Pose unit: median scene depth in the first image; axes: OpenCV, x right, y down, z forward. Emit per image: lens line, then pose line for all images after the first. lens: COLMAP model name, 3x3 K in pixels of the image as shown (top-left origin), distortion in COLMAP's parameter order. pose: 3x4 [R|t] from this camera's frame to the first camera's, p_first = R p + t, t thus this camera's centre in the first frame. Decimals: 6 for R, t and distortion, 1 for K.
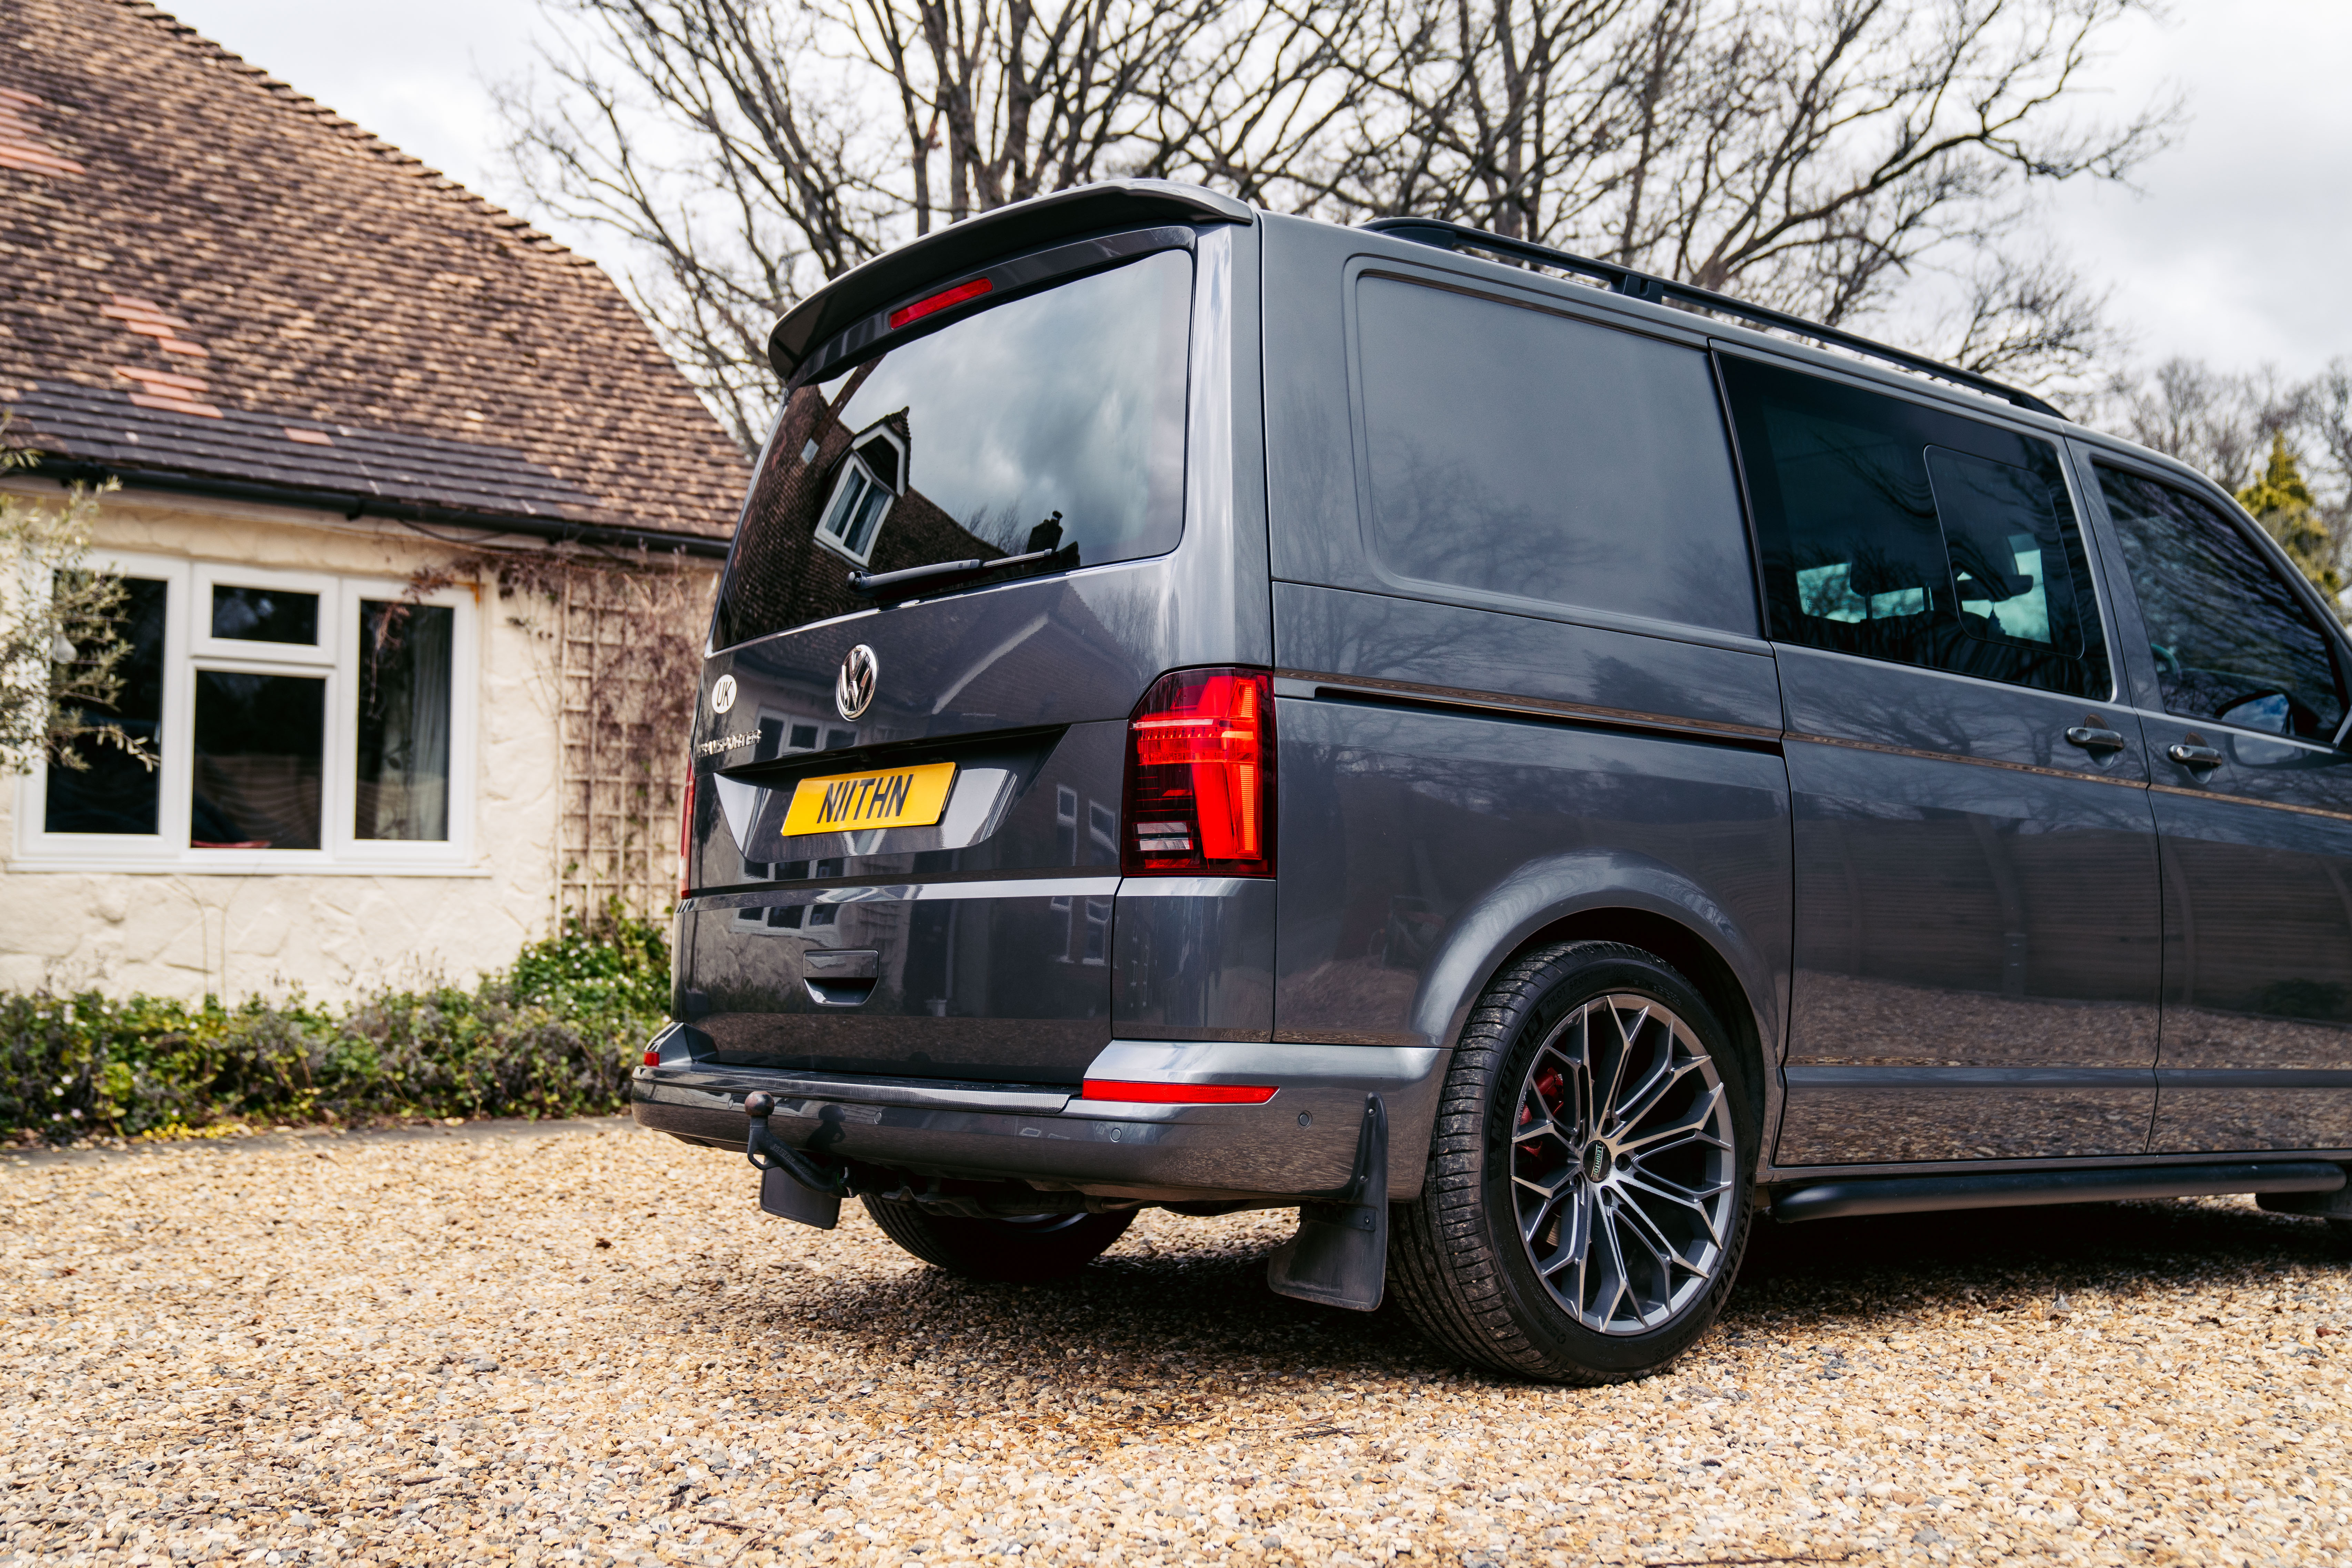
lens RADIAL K [[2378.0, 0, 1185.5], [0, 2378.0, 770.7], [0, 0, 1]] dist [-0.002889, 0.155103]
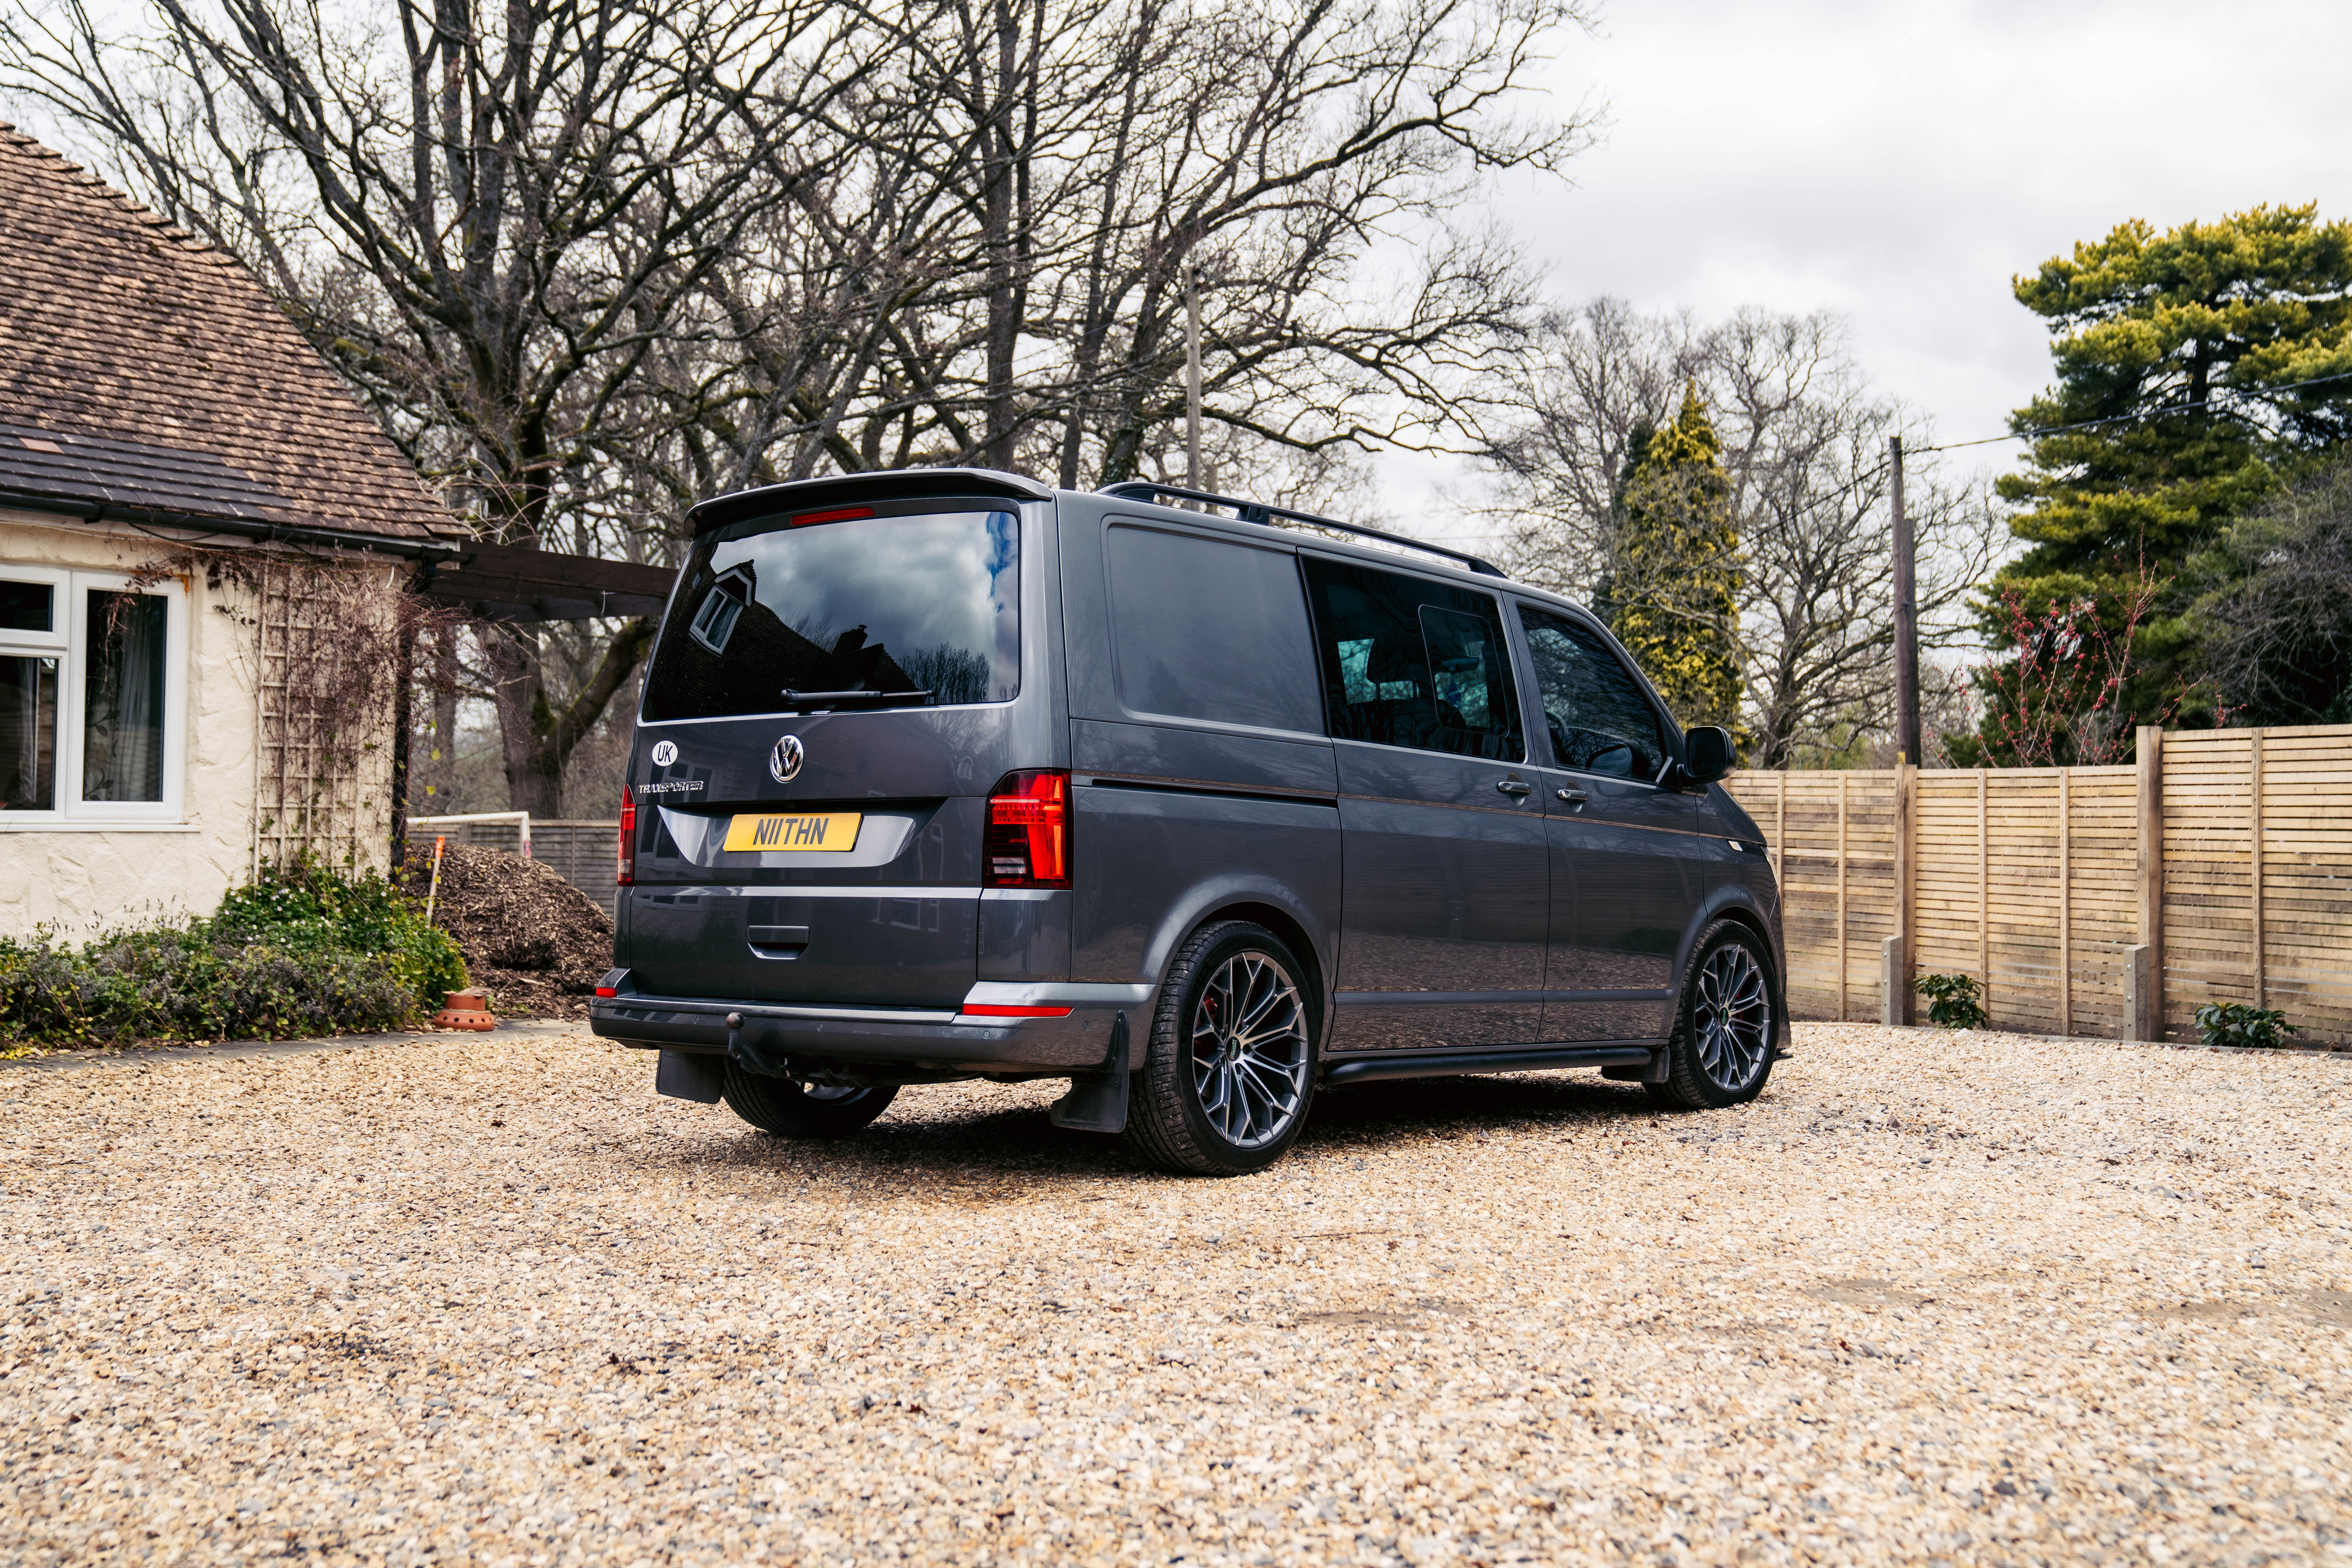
lens RADIAL K [[2469.3, 0, 1176.0], [0, 2469.3, 784.0], [0, 0, 1]] dist [-0.008963, 0.217260]
pose [[0.974620, 0.010978, 0.223597, -0.095626], [-0.020575, 0.998962, 0.040635, -0.035013], [-0.222919, -0.044204, 0.973834, -0.256304]]
